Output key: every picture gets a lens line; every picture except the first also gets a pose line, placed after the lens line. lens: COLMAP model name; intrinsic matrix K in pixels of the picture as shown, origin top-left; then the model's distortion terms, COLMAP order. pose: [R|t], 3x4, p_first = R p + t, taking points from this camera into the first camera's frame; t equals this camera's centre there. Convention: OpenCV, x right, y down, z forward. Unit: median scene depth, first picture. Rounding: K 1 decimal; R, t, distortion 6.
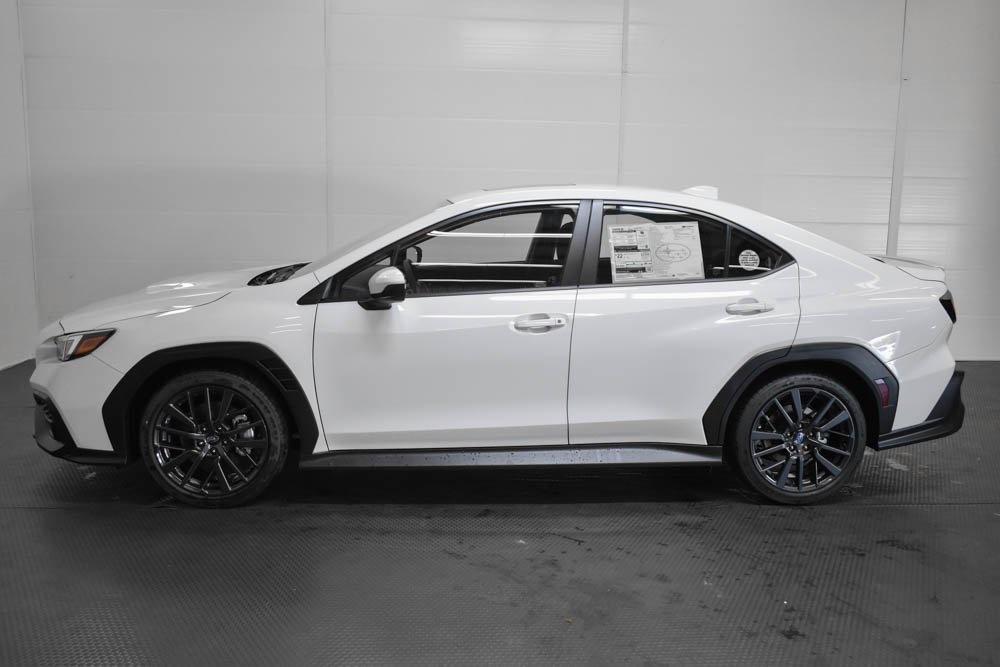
lens RADIAL K [[826.4, 0, 500.0], [0, 826.4, 333.5], [0, 0, 1]] dist [0.005814, -0.001704]
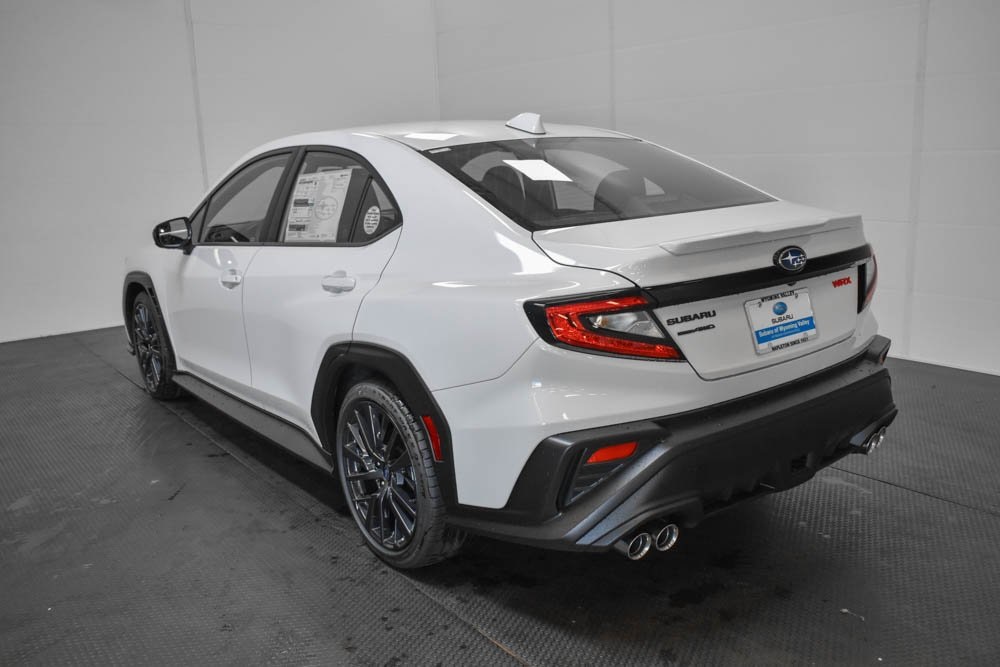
lens RADIAL K [[826.4, 0, 500.0], [0, 826.4, 333.5], [0, 0, 1]] dist [0.005814, -0.001704]
pose [[0.567111, 0.142195, -0.811274, 1.016379], [-0.077048, 0.989824, 0.119631, -0.088702], [0.820029, -0.005337, 0.572297, 0.691277]]
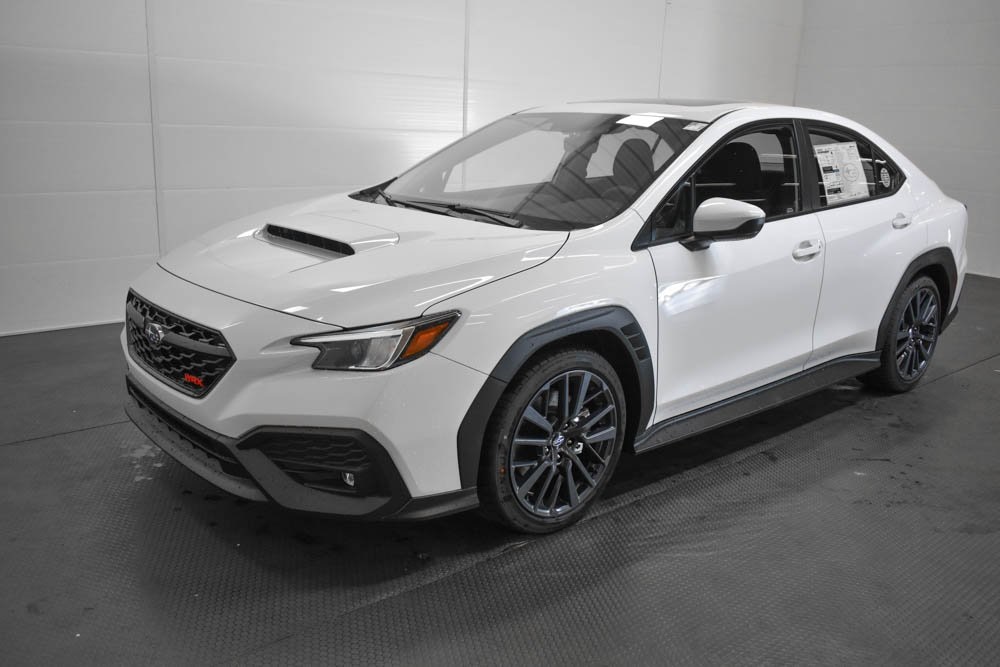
lens RADIAL K [[826.4, 0, 500.0], [0, 826.4, 333.5], [0, 0, 1]] dist [0.005814, -0.001704]
pose [[0.790831, -0.137000, 0.596504, -0.808072], [0.065980, 0.988029, 0.139448, -0.074114], [-0.608467, -0.070923, 0.790403, 0.444650]]
